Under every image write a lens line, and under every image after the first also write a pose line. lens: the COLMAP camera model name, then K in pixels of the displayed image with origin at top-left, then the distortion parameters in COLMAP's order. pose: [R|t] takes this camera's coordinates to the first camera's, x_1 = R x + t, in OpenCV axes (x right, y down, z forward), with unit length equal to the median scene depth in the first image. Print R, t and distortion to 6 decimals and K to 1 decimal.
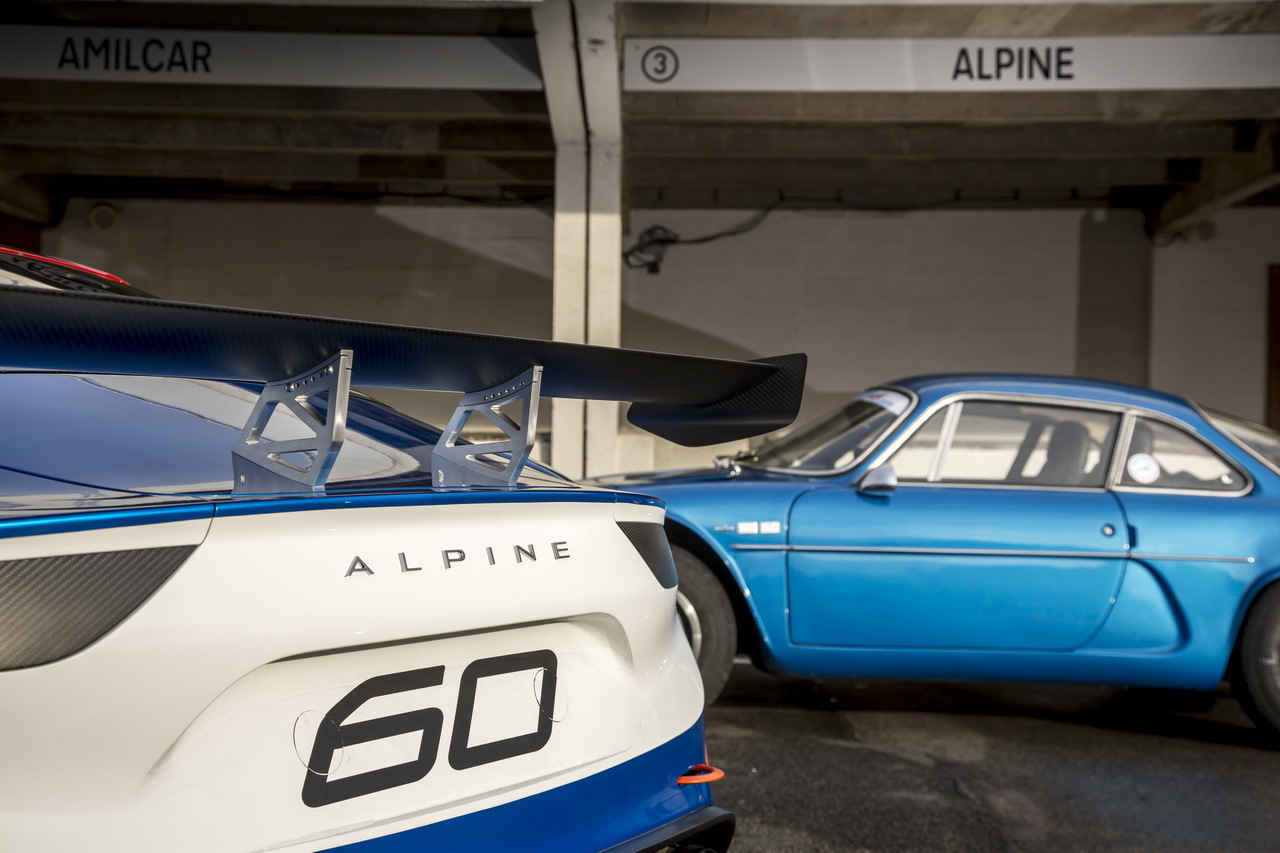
lens RADIAL K [[1704.3, 0, 640.0], [0, 1704.3, 426.5], [0, 0, 1]] dist [0.036404, 0.050262]
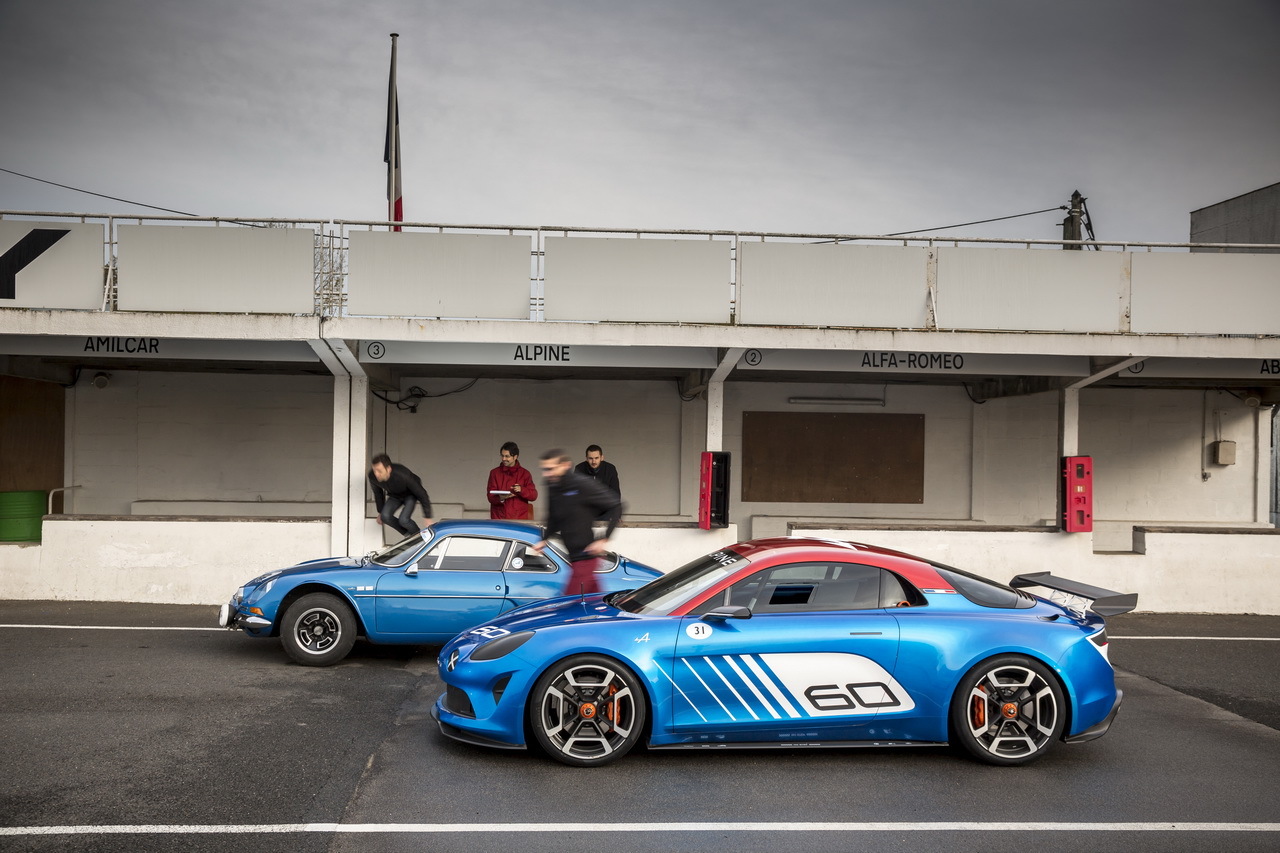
lens RADIAL K [[1258.8, 0, 640.0], [0, 1258.8, 426.5], [0, 0, 1]] dist [-0.026190, -0.014780]
pose [[0.993885, 0.005033, 0.110303, 0.166366], [-0.003864, 0.999934, -0.010811, -0.102850], [-0.110350, 0.010319, 0.993839, -0.589109]]
